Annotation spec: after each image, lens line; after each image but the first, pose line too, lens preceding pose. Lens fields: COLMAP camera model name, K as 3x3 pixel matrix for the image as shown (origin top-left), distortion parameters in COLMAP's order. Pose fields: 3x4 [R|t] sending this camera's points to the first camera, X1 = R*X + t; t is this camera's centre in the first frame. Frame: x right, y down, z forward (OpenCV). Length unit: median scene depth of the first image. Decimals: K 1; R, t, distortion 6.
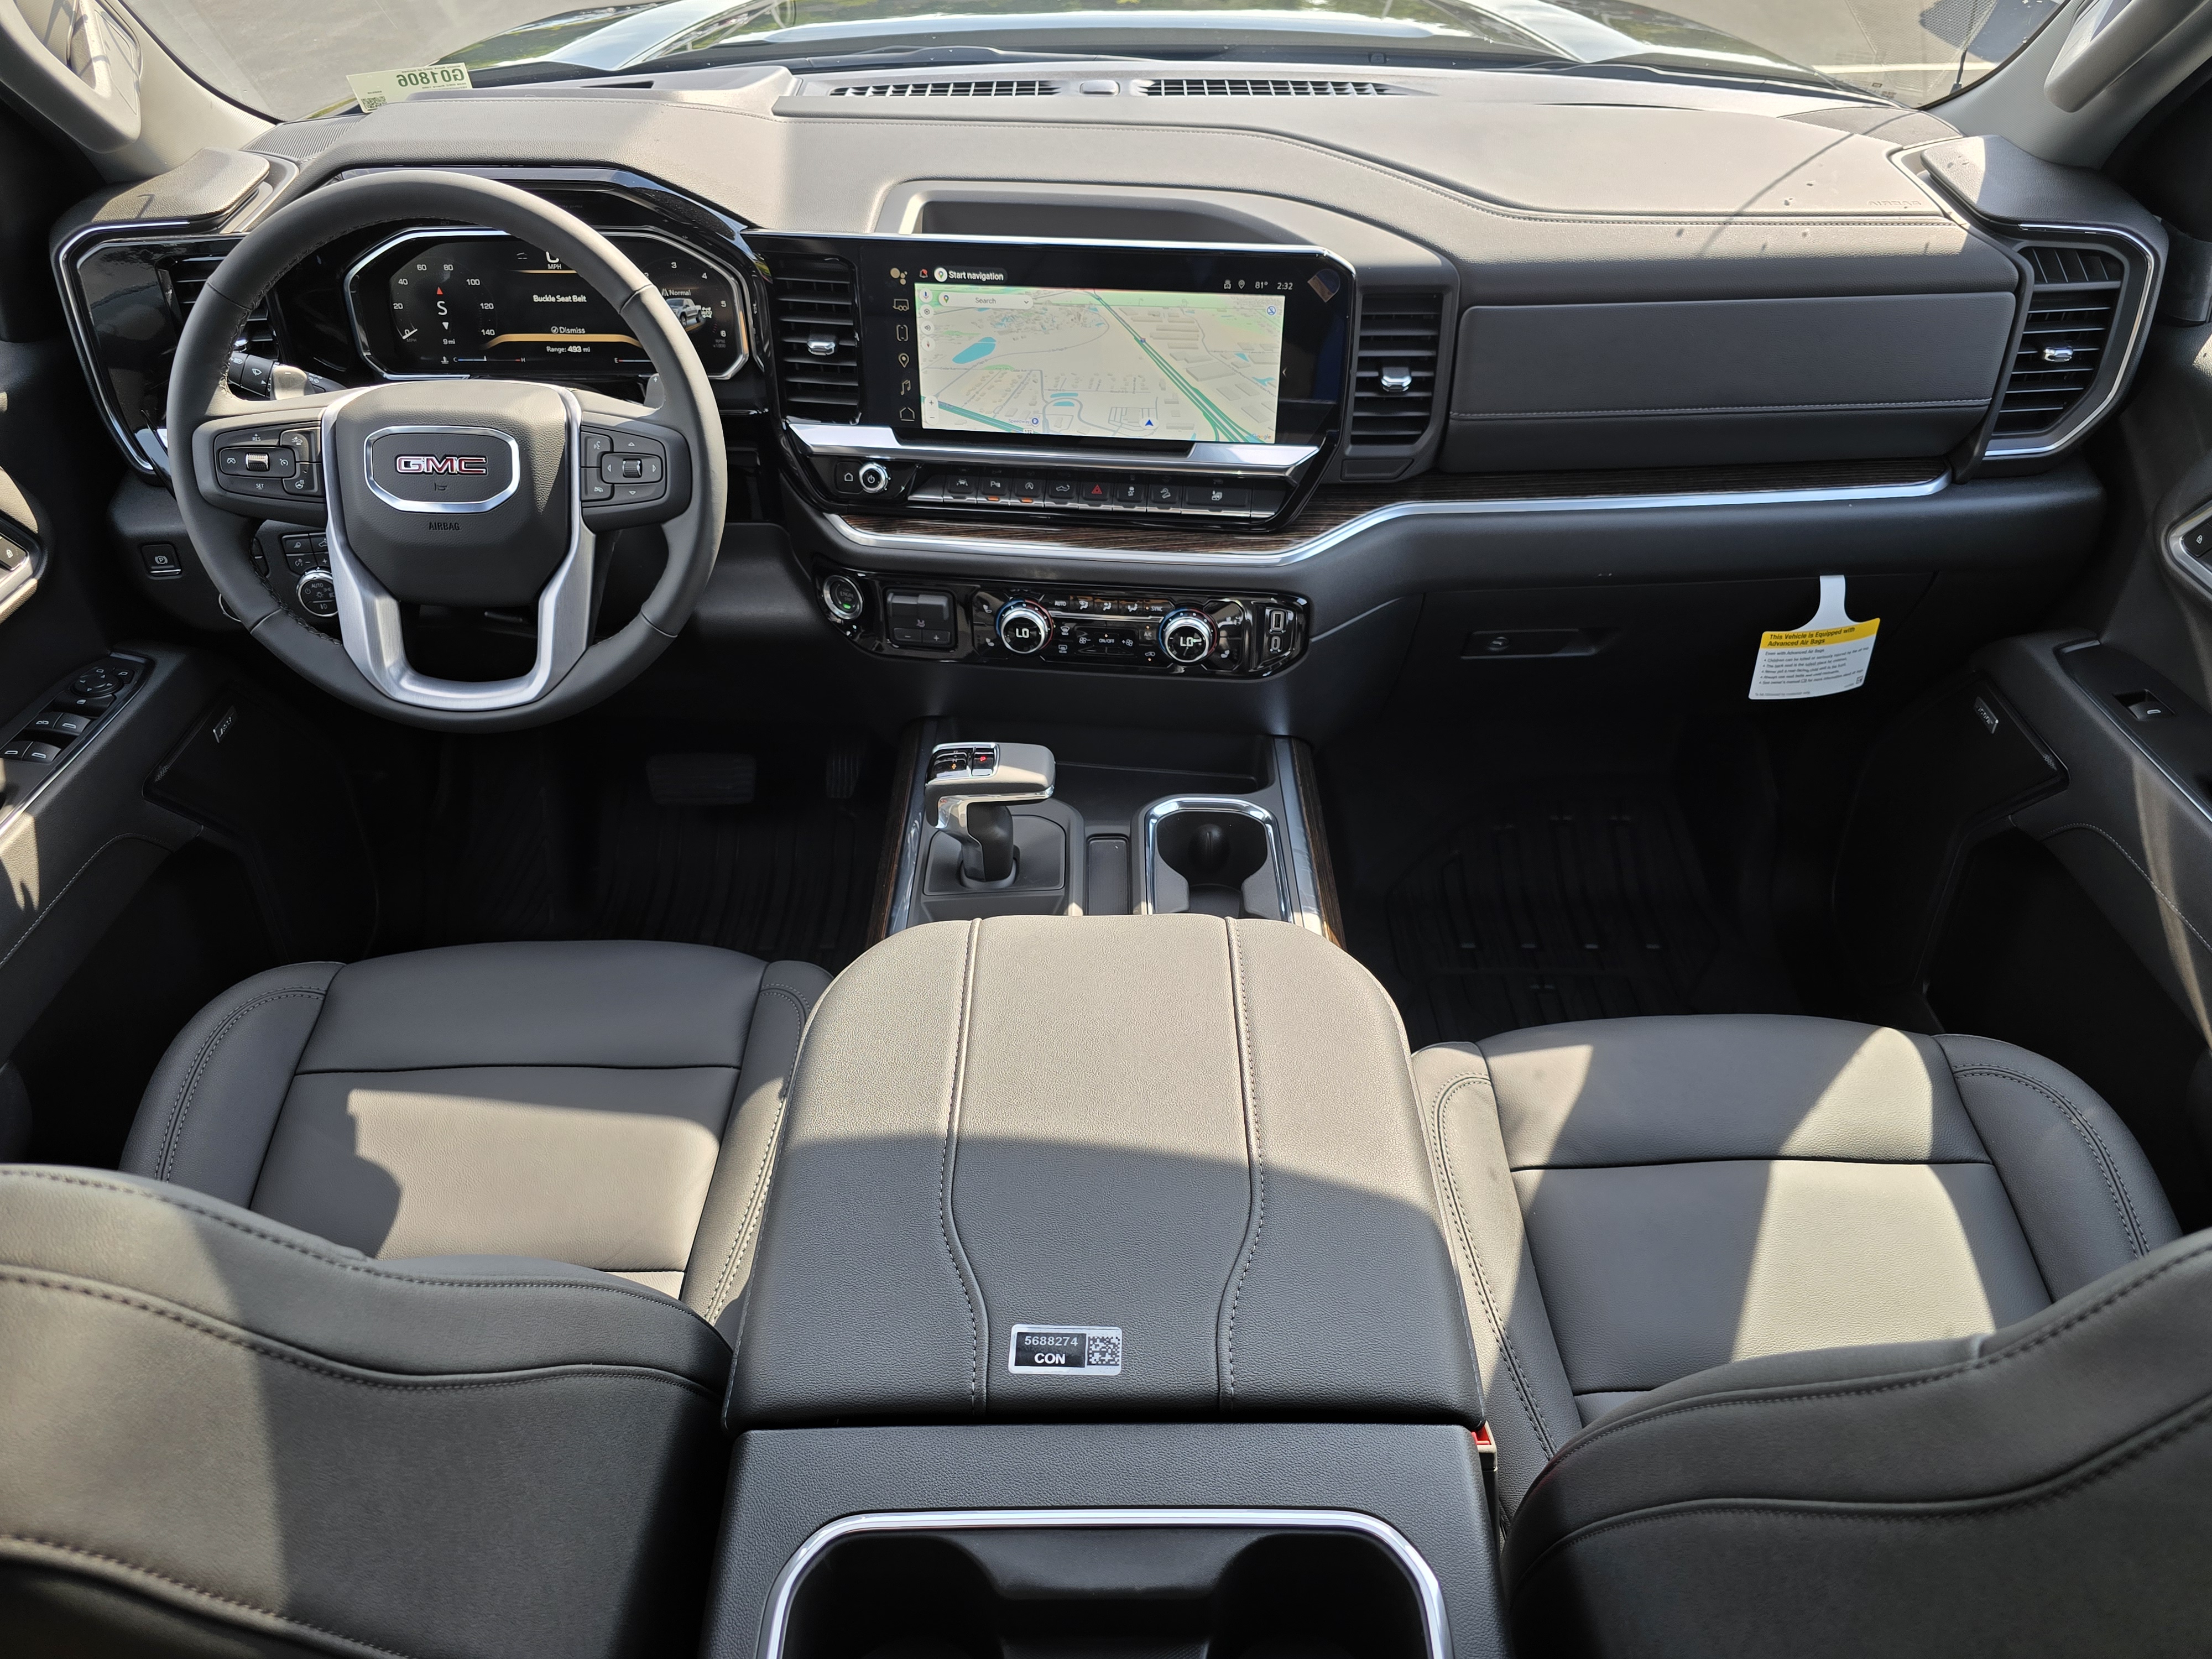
lens RADIAL K [[1479.4, 0, 1104.3], [0, 1479.4, 829.5], [0, 0, 1]] dist [0.002707, -0.014448]
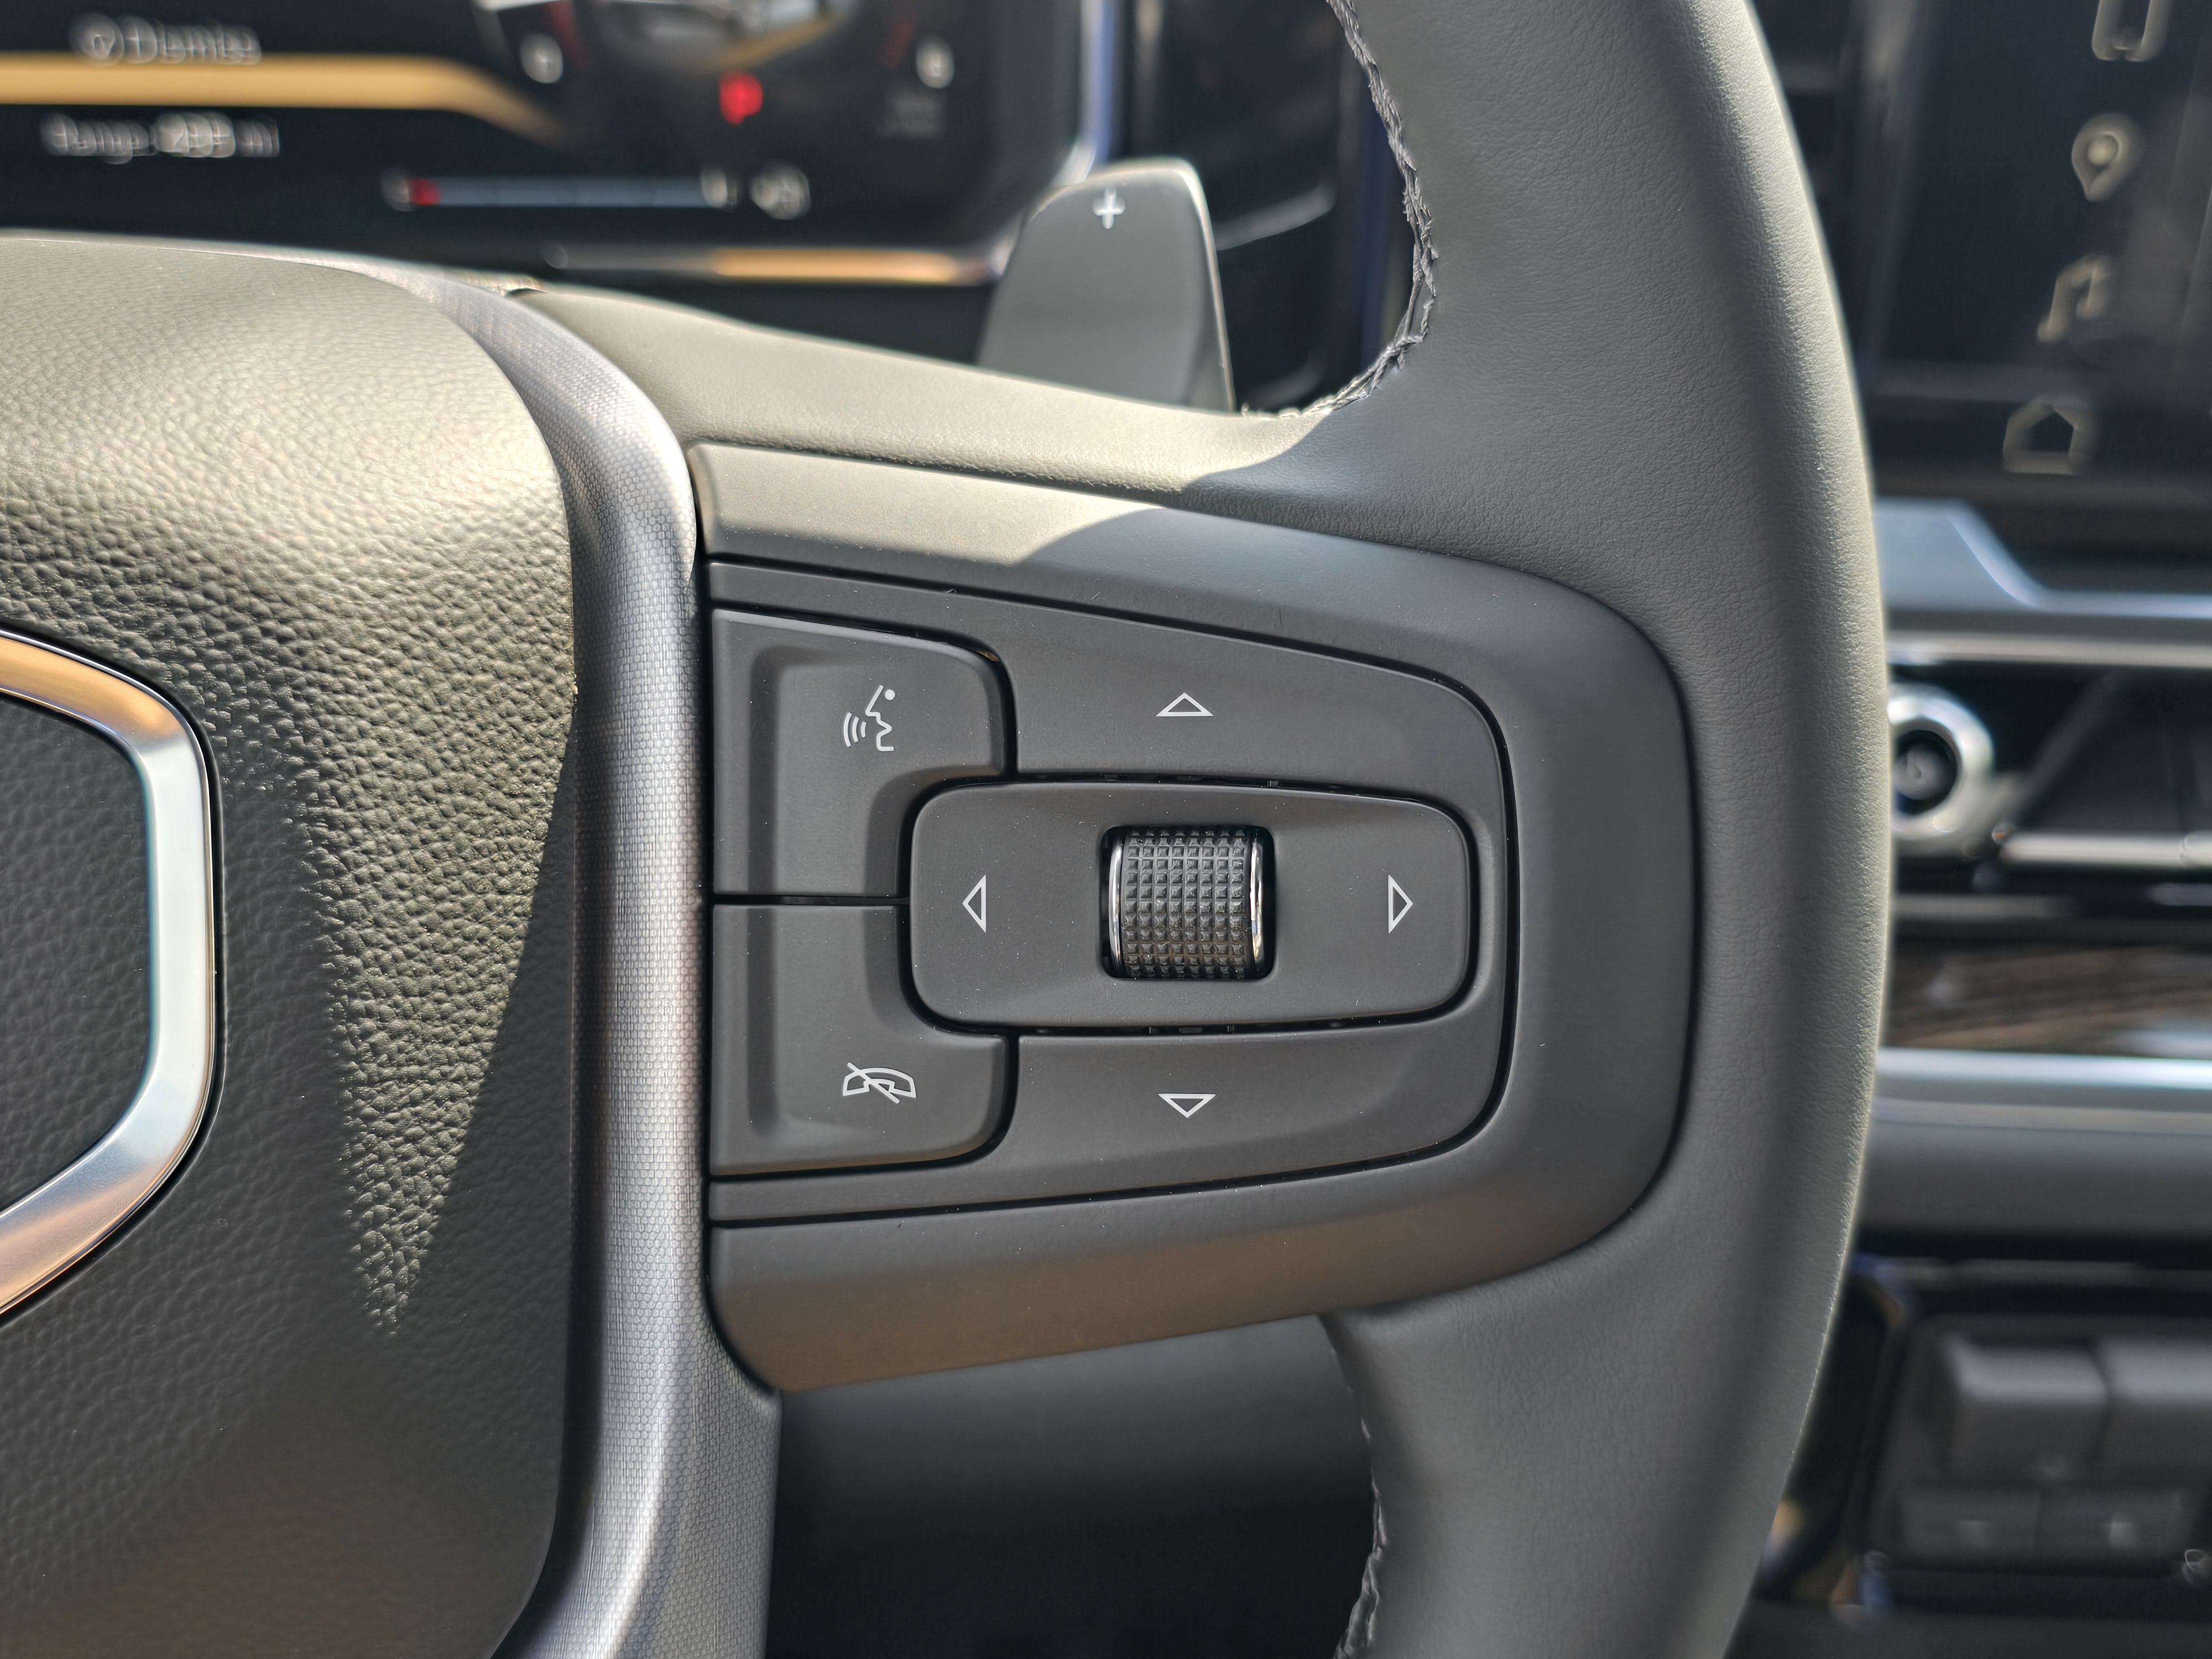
lens RADIAL K [[2648.9, 0, 1085.5], [0, 2648.9, 816.9], [0, 0, 1]] dist [-0.016576, 0.000000]
pose [[0.990651, -0.029252, 0.133247, -0.309769], [0.045765, 0.991400, -0.122605, -0.196807], [-0.128515, 0.127556, 0.983470, 0.689698]]
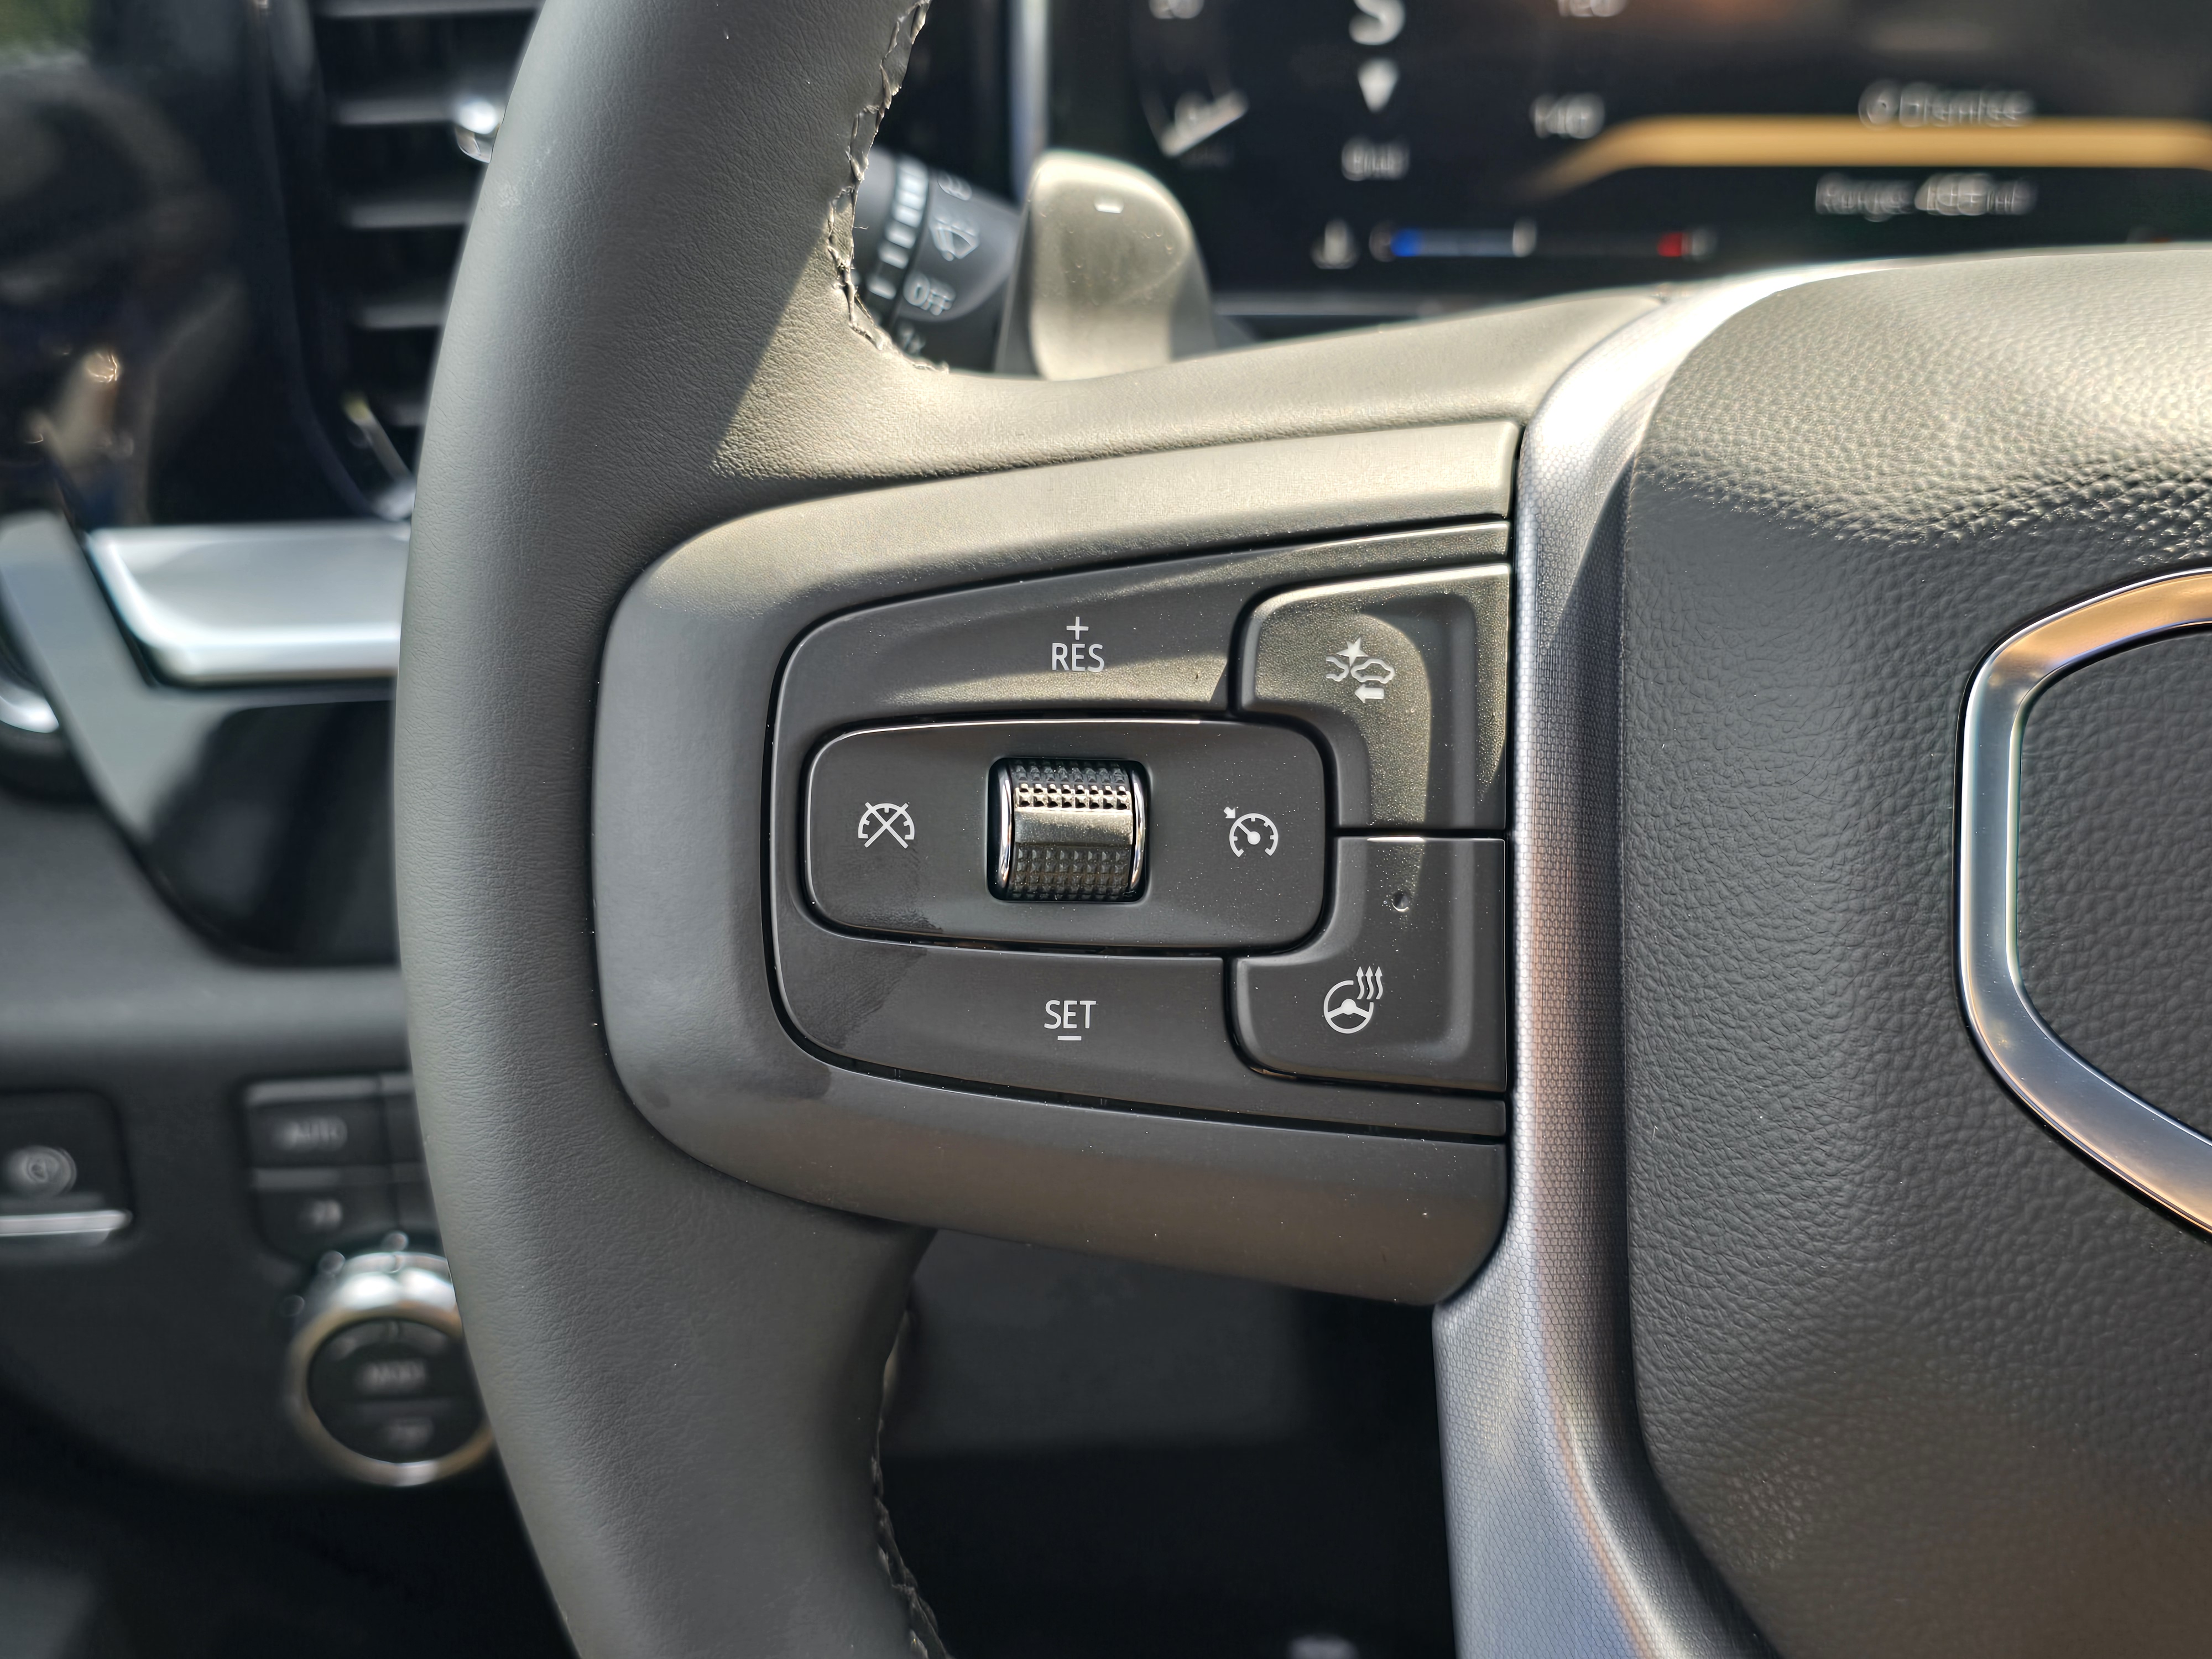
lens RADIAL K [[2648.9, 0, 1100.2], [0, 2648.9, 828.5], [0, 0, 1]] dist [-0.016576, 0.000000]
pose [[0.995066, 0.021770, -0.096800, -0.474480], [-0.035746, 0.988774, -0.145077, -0.186881], [0.092555, 0.147822, 0.984674, 0.671037]]
